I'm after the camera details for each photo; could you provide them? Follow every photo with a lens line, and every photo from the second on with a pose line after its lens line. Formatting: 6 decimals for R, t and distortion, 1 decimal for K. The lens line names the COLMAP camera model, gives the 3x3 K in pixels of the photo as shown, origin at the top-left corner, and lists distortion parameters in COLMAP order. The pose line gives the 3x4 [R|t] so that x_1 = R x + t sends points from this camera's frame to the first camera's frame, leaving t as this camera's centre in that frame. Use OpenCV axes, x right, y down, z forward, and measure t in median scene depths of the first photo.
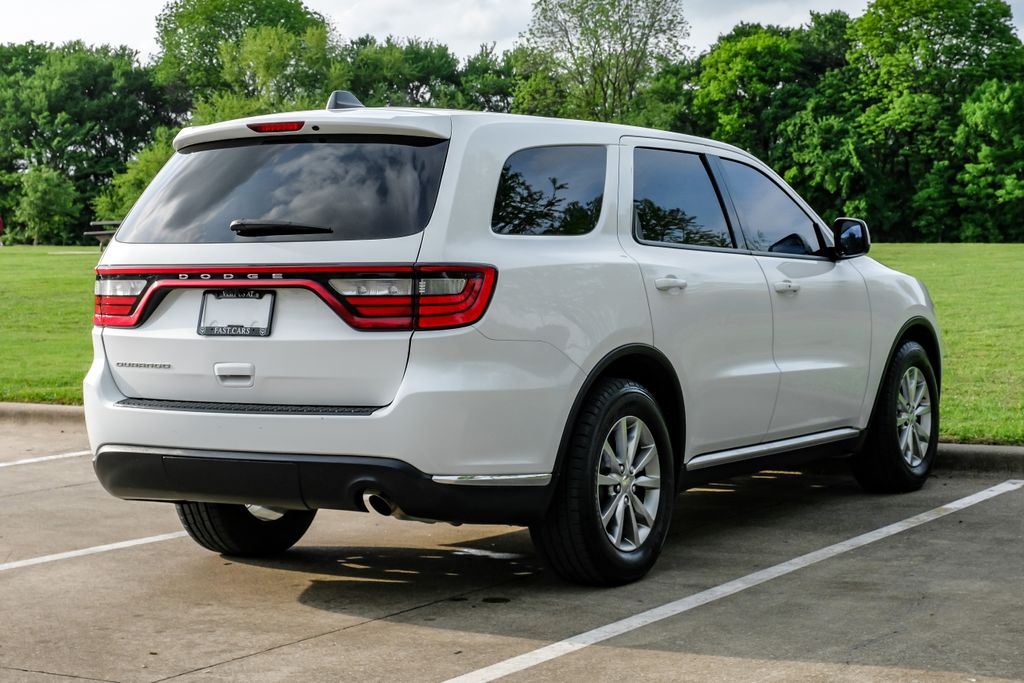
lens RADIAL K [[2001.6, 0, 506.4], [0, 2001.6, 312.0], [0, 0, 1]] dist [0.090940, 0.000000]
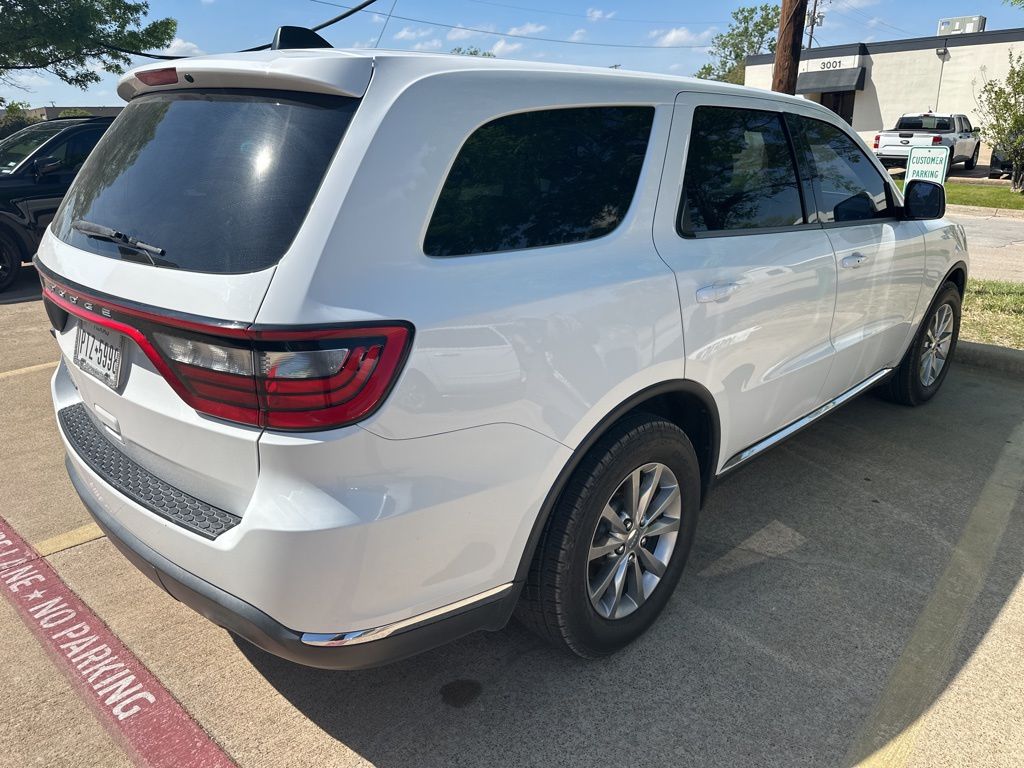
lens RADIAL K [[733.9, 0, 509.9], [0, 733.9, 390.3], [0, 0, 1]] dist [-0.011702, -0.003164]
pose [[0.970932, 0.111262, -0.211924, 0.067820], [-0.041130, 0.949780, 0.310204, -0.068360], [0.235795, -0.292471, 0.926748, 0.719974]]
